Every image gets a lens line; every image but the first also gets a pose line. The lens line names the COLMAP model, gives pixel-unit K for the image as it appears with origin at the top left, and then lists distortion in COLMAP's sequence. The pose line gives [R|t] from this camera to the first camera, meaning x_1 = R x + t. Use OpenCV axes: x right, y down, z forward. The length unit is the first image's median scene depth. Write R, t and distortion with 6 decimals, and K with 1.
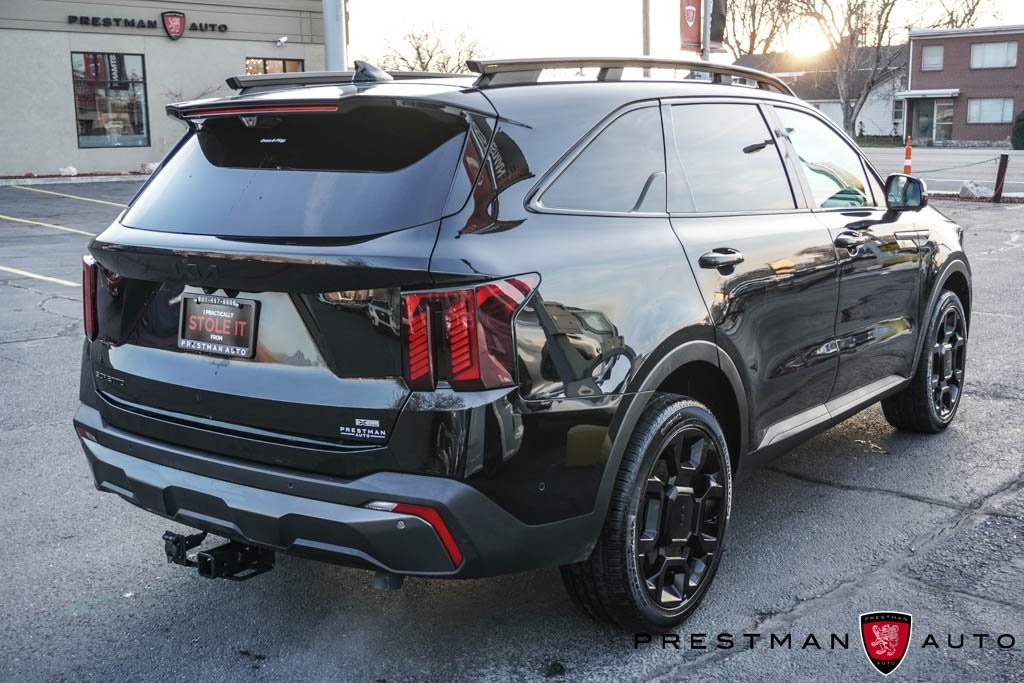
lens RADIAL K [[1205.3, 0, 511.4], [0, 1205.3, 342.9], [0, 0, 1]] dist [-0.033267, 0.000000]
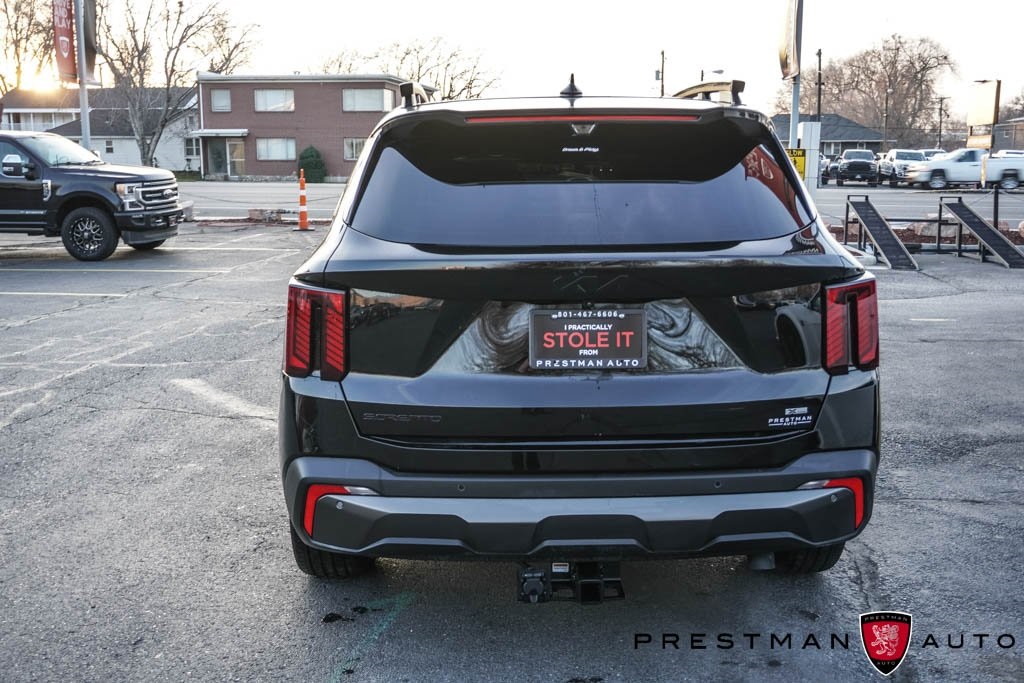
lens RADIAL K [[1123.7, 0, 512.8], [0, 1123.7, 339.8], [0, 0, 1]] dist [-0.017578, 0.000000]
pose [[0.772497, -0.084064, 0.629430, -0.111936], [0.099306, 0.994996, 0.011010, -0.003957], [-0.627206, 0.054001, 0.776979, 0.044524]]
